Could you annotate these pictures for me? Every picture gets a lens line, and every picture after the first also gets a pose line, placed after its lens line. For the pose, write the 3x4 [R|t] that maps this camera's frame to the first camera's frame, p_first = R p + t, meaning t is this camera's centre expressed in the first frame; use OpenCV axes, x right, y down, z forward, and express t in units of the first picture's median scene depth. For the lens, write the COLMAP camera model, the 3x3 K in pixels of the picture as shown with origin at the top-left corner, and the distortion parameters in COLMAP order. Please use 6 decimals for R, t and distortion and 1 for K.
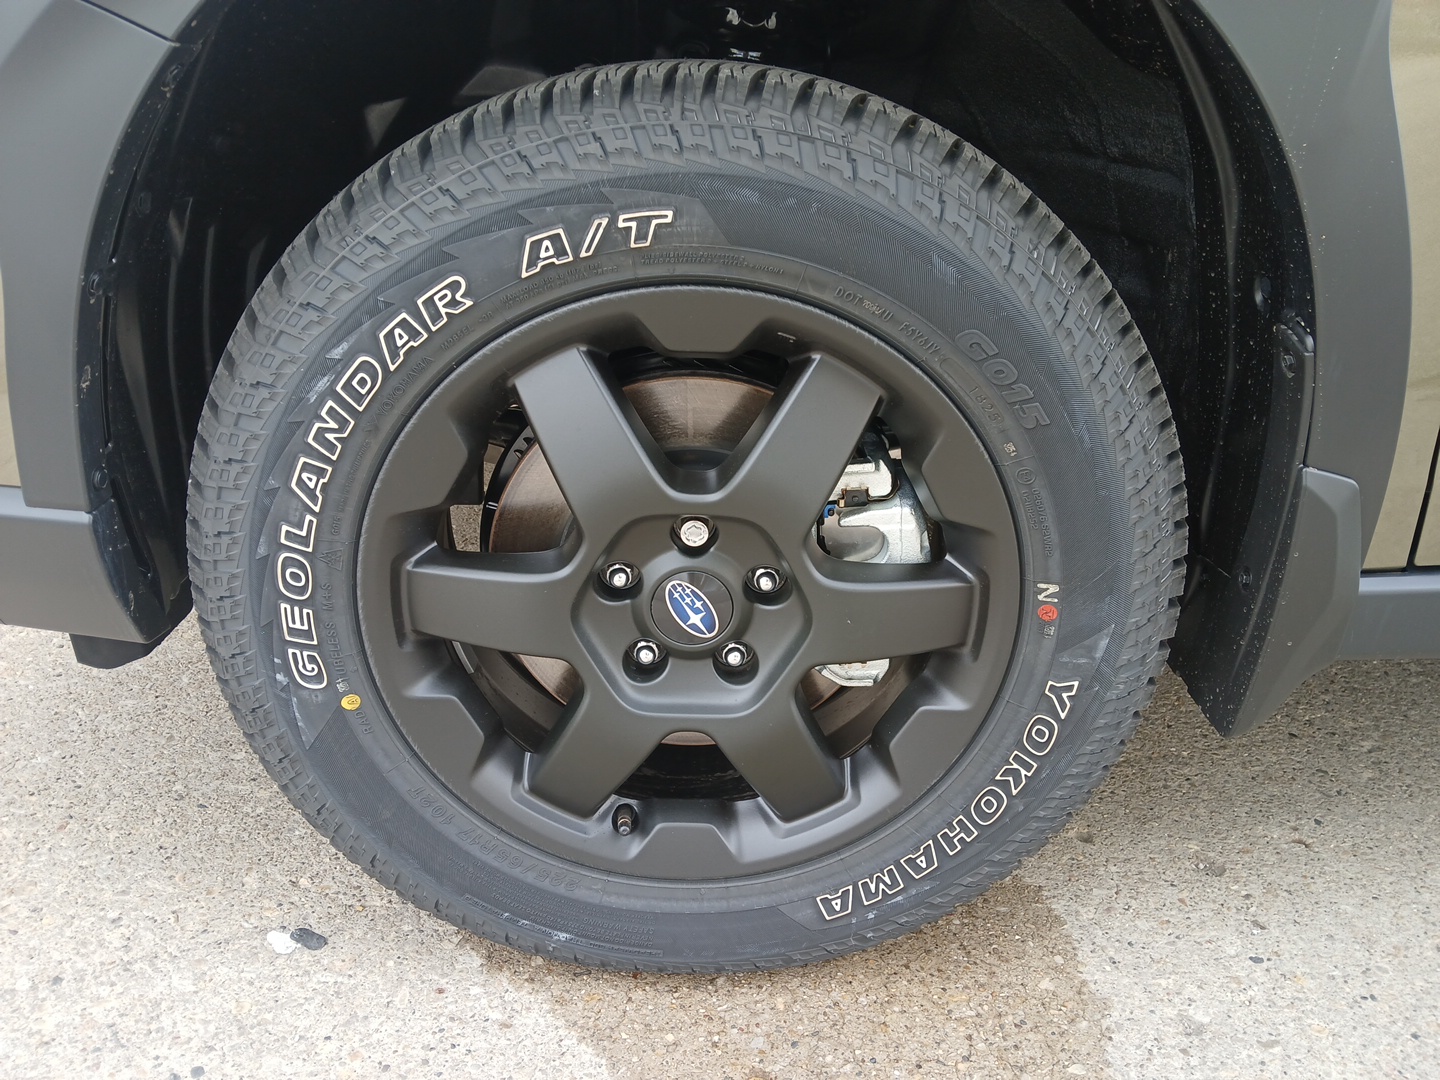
lens RADIAL K [[1105.2, 0, 722.1], [0, 1105.2, 553.6], [0, 0, 1]] dist [-0.001572, -0.033493]
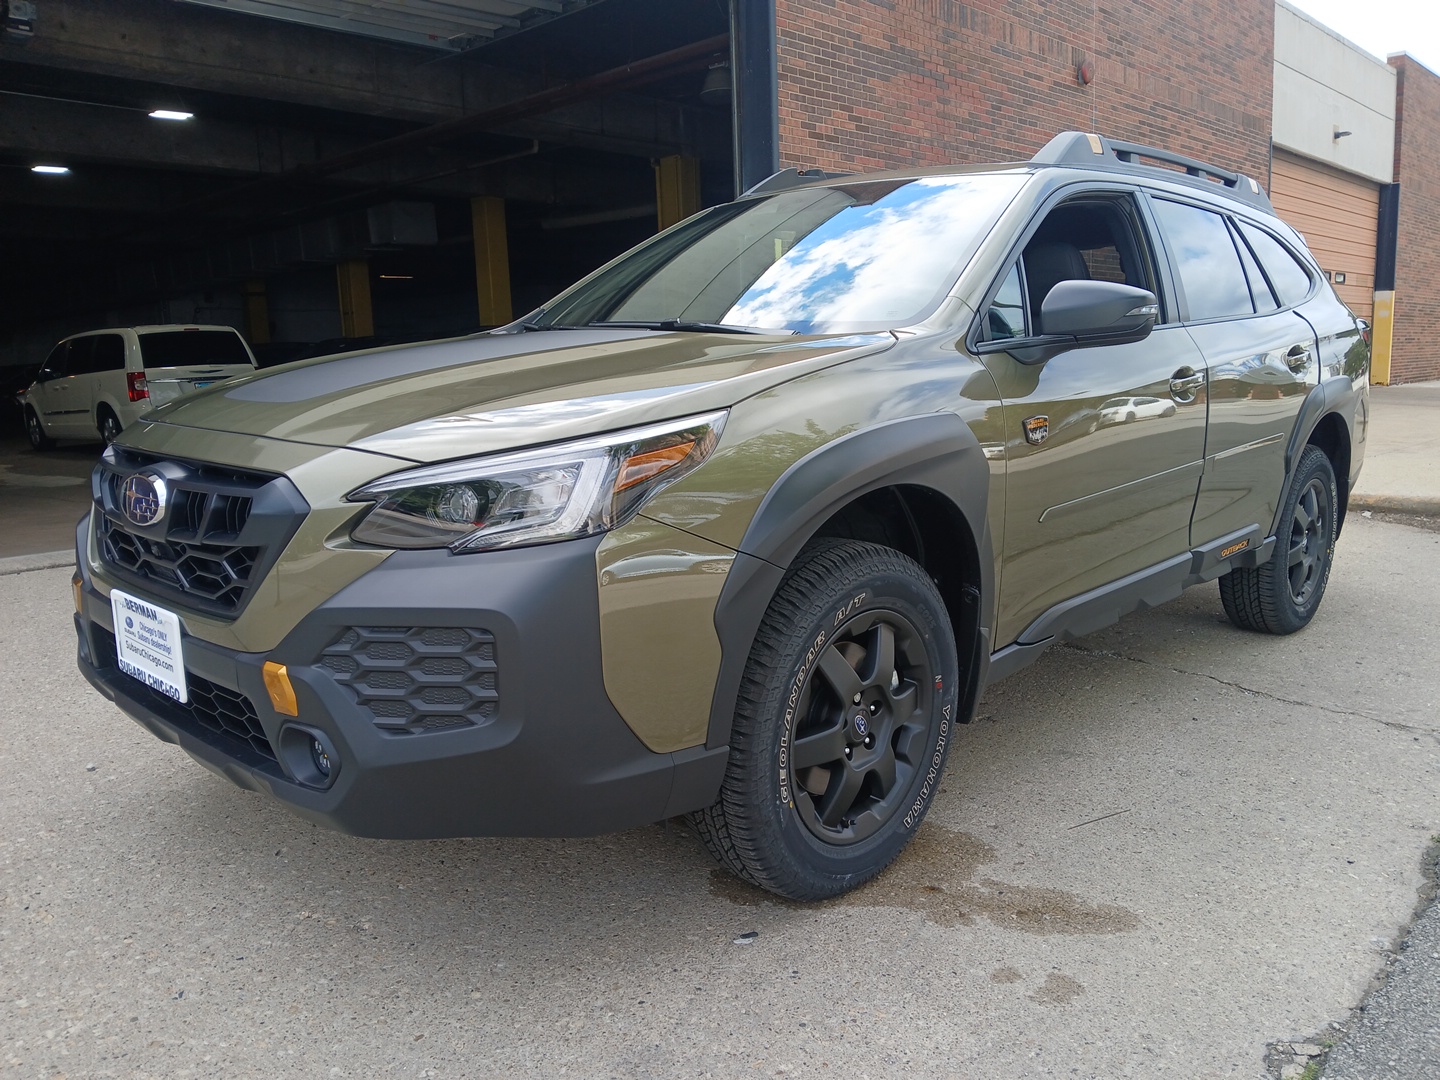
lens RADIAL K [[1105.2, 0, 722.1], [0, 1105.2, 553.6], [0, 0, 1]] dist [-0.001572, -0.033493]
pose [[0.707442, -0.227806, 0.669051, -2.106469], [0.346321, 0.936929, -0.047177, -0.354595], [-0.616107, 0.265081, 0.741717, -0.975166]]
